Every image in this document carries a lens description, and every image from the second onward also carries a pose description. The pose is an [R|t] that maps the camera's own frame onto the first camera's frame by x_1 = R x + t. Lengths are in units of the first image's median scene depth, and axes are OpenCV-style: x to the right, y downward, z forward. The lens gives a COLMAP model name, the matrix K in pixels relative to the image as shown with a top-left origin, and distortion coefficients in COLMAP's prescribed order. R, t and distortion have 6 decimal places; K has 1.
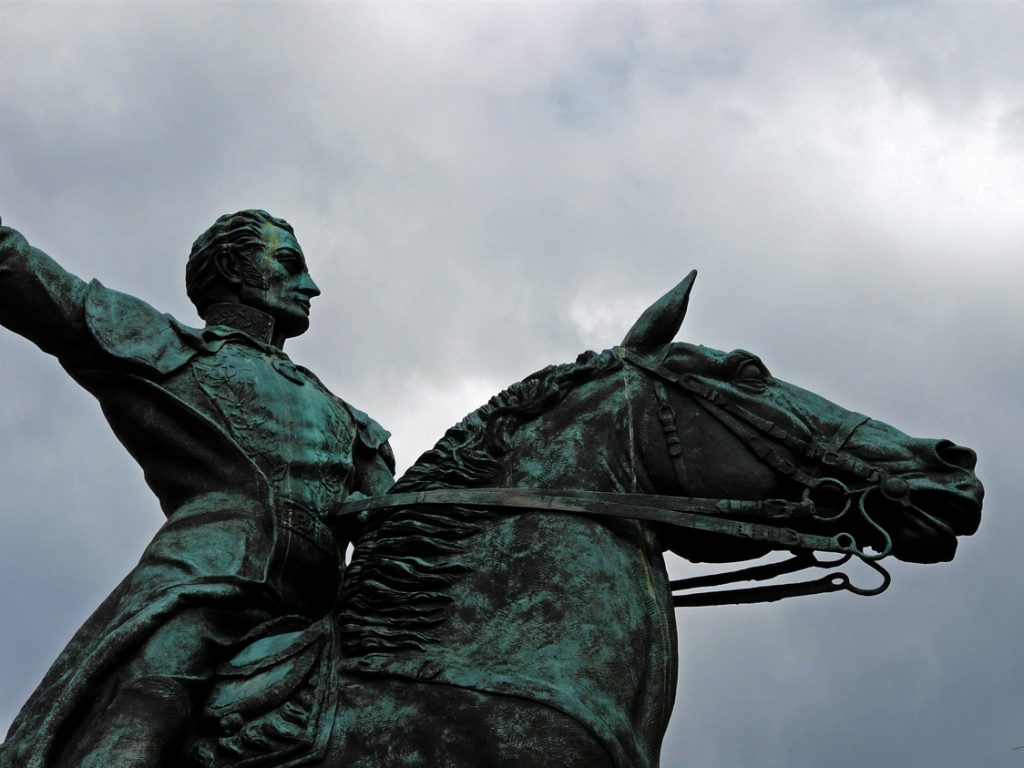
lens RADIAL K [[3188.8, 0, 512.0], [0, 3188.8, 384.0], [0, 0, 1]] dist [-0.003761, 0.758258]
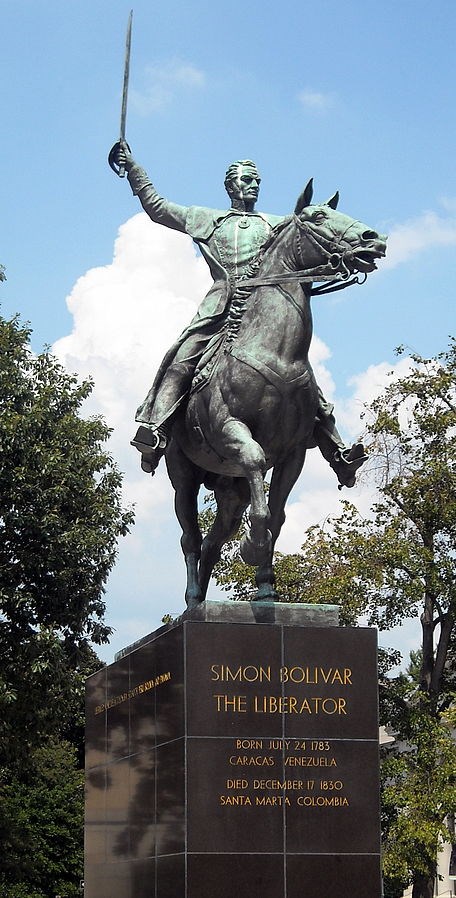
lens RADIAL K [[1901.7, 0, 228.0], [0, 1901.7, 449.0], [0, 0, 1]] dist [-0.238575, -0.061551]
pose [[0.736259, -0.135893, -0.662915, 1.210977], [0.387803, 0.887537, 0.248769, -0.298718], [0.554556, -0.440239, 0.706157, -0.439579]]
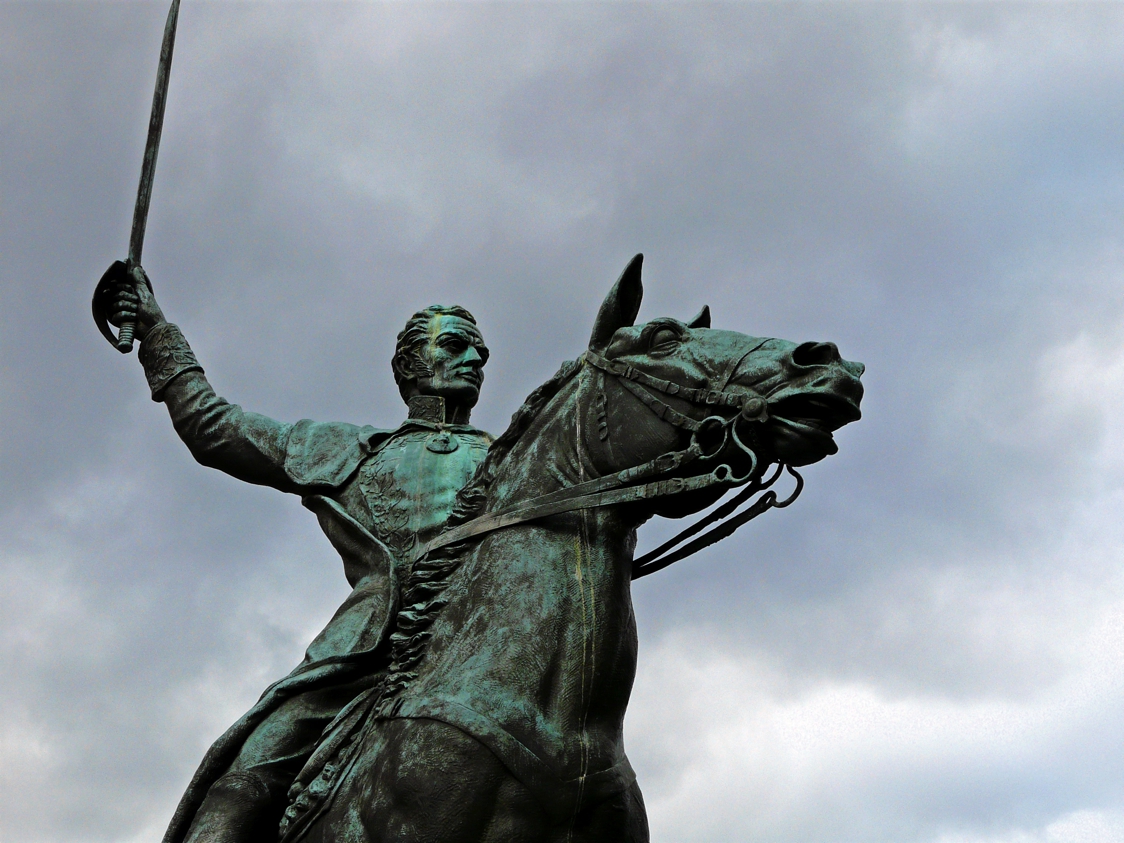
lens RADIAL K [[2959.3, 0, 562.0], [0, 2959.3, 421.5], [0, 0, 1]] dist [0.020693, -0.063293]
pose [[0.784809, -0.321975, -0.529535, 0.585890], [0.348684, 0.935785, -0.052215, 0.065298], [0.512343, -0.143661, 0.846680, 0.125536]]
